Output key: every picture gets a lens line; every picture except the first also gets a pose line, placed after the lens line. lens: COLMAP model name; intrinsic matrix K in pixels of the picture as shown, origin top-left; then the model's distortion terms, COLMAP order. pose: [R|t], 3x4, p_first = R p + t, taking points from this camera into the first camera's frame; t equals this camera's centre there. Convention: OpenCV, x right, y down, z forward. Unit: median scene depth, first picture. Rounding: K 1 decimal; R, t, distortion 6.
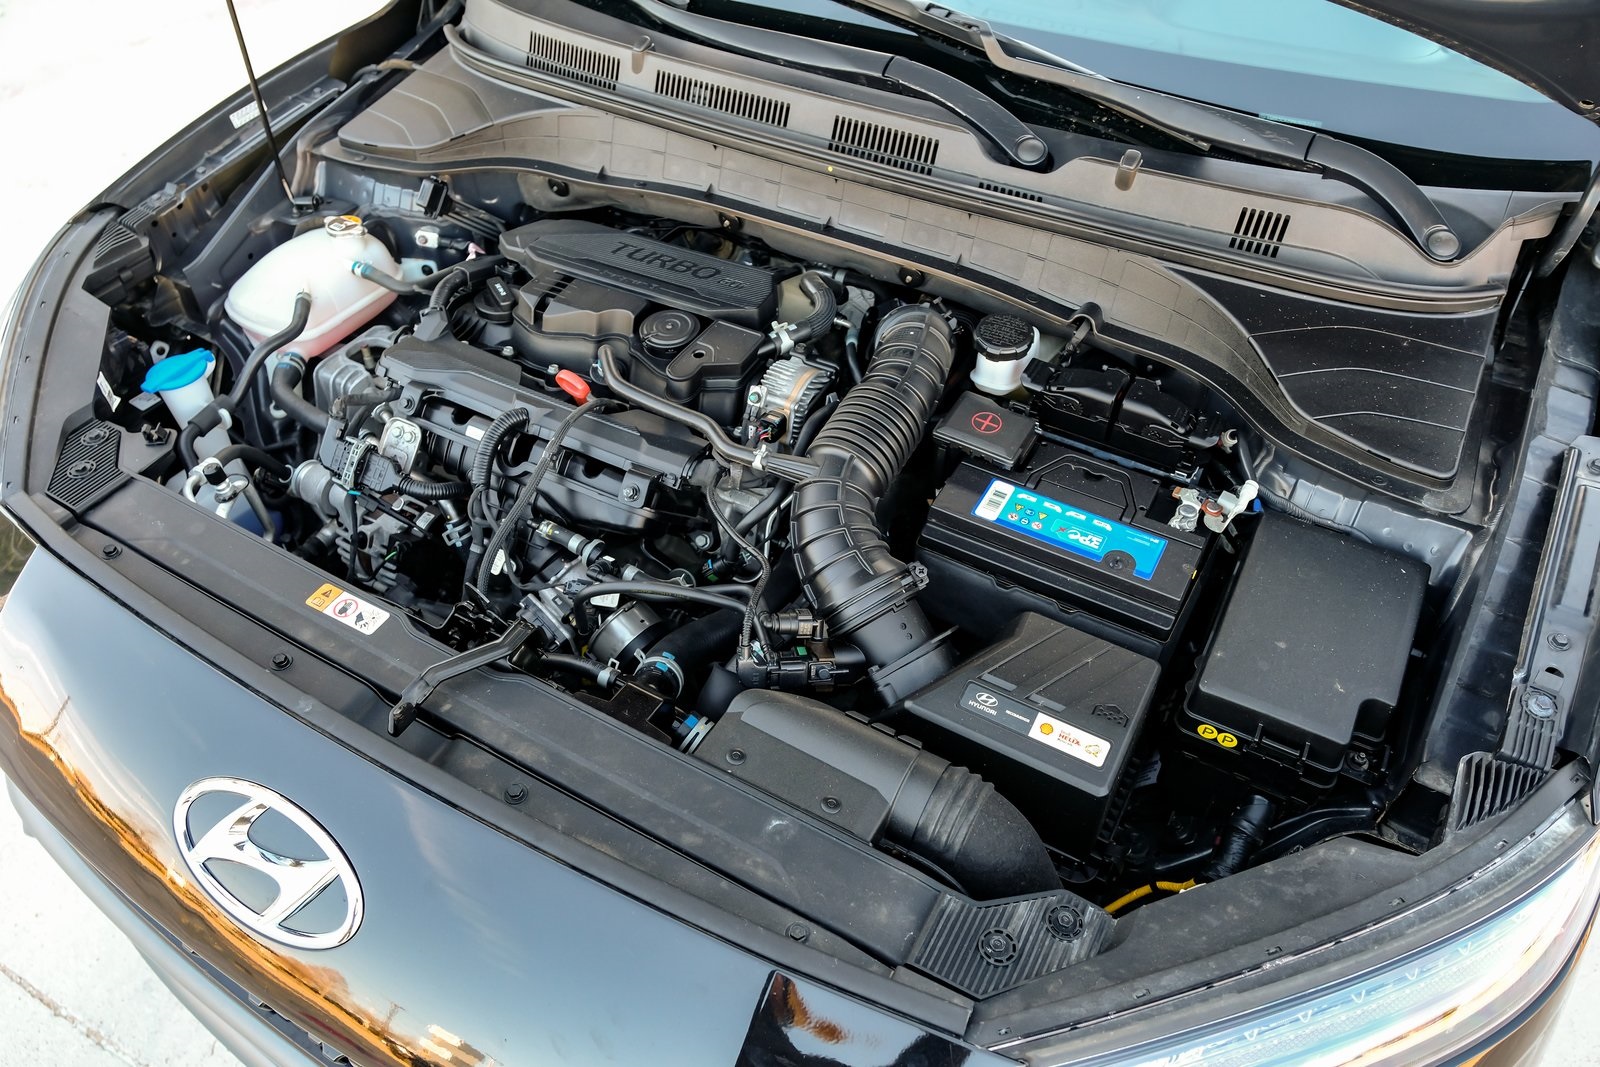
lens RADIAL K [[1096.4, 0, 795.9], [0, 1096.4, 534.9], [0, 0, 1]] dist [-0.031608, 0.012218]
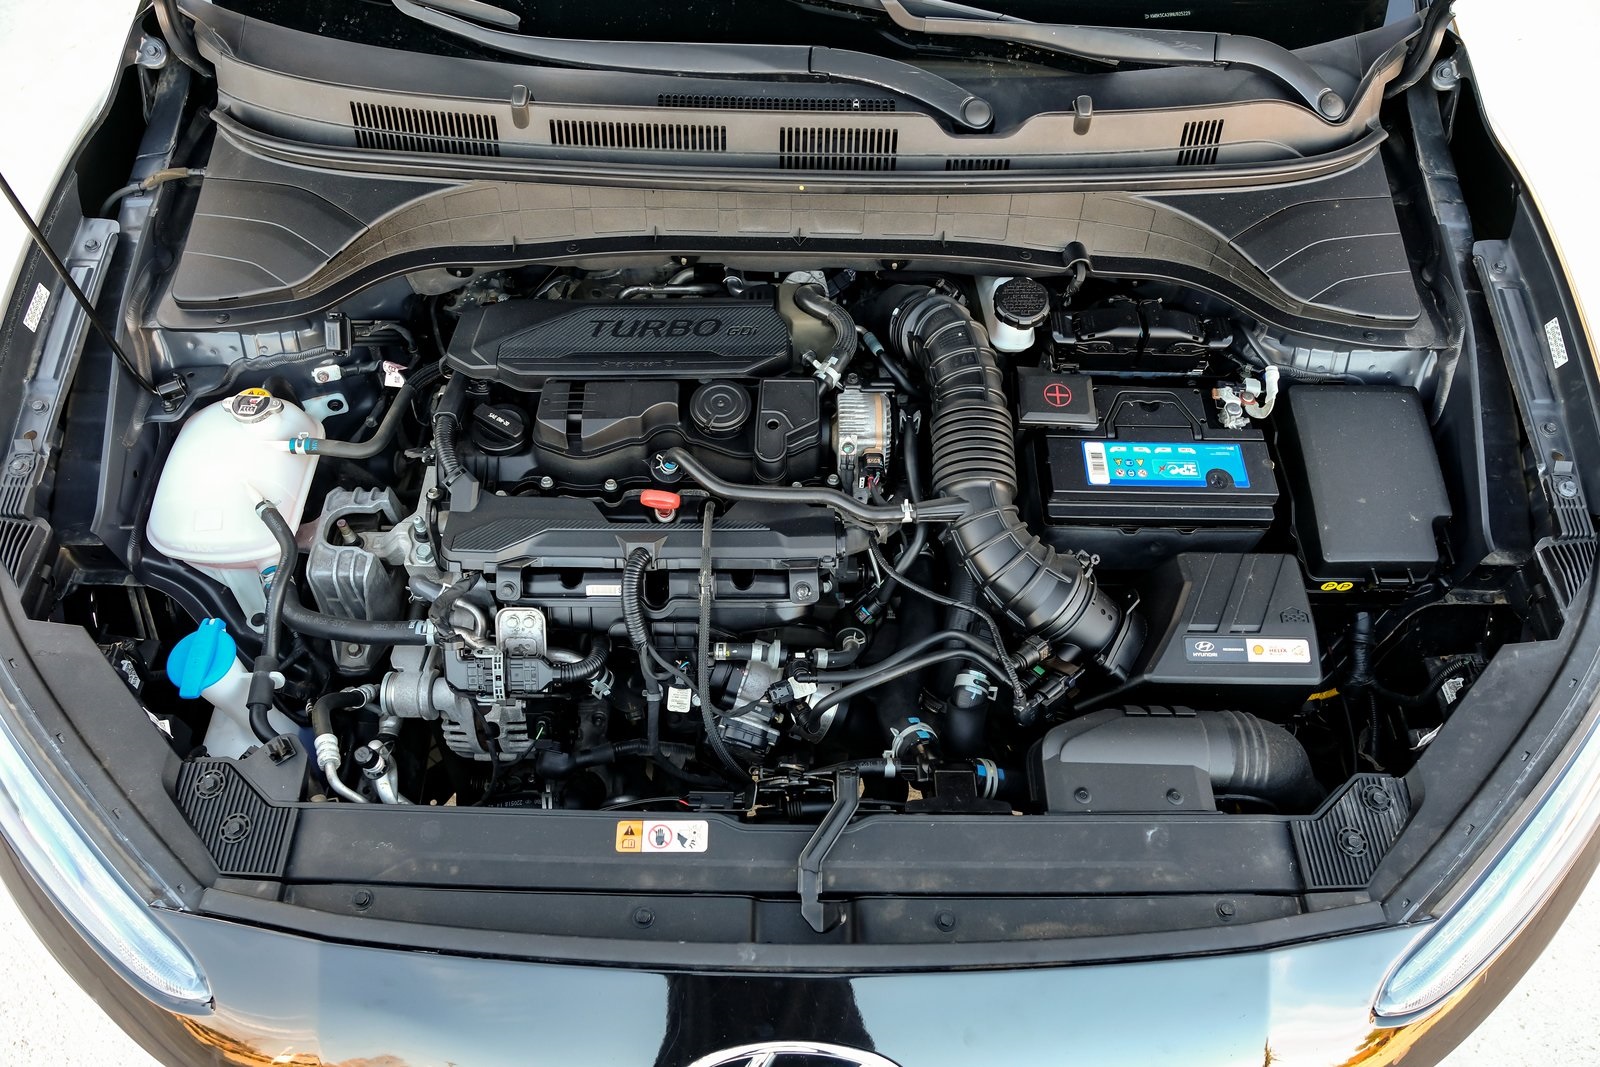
lens RADIAL K [[1096.4, 0, 791.6], [0, 1096.4, 531.6], [0, 0, 1]] dist [-0.031608, 0.012218]
pose [[0.872150, -0.405945, 0.273062, -0.402642], [0.335953, 0.902671, 0.268927, -0.354687], [-0.355655, -0.142808, 0.923642, 0.064754]]
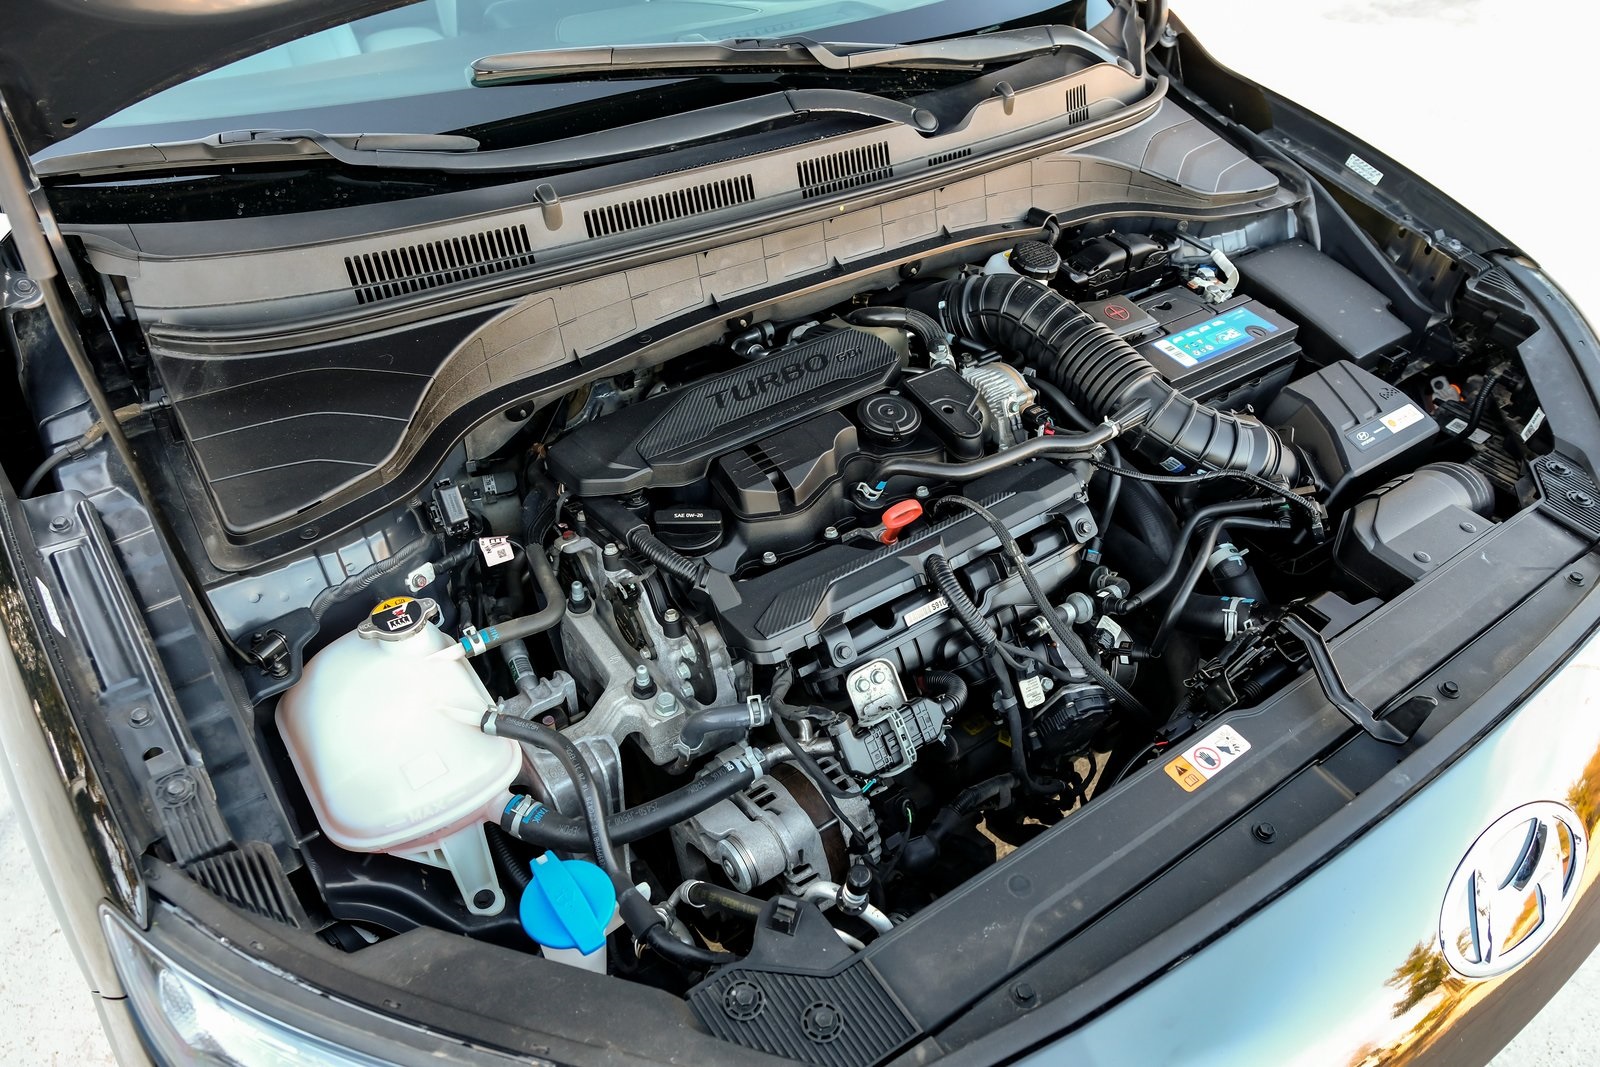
lens RADIAL K [[1096.4, 0, 791.3], [0, 1096.4, 535.6], [0, 0, 1]] dist [-0.031608, 0.012218]
pose [[0.432766, -0.593831, 0.678291, -0.914867], [0.600482, 0.751073, 0.274428, -0.451247], [-0.672410, 0.288538, 0.681624, 0.485608]]
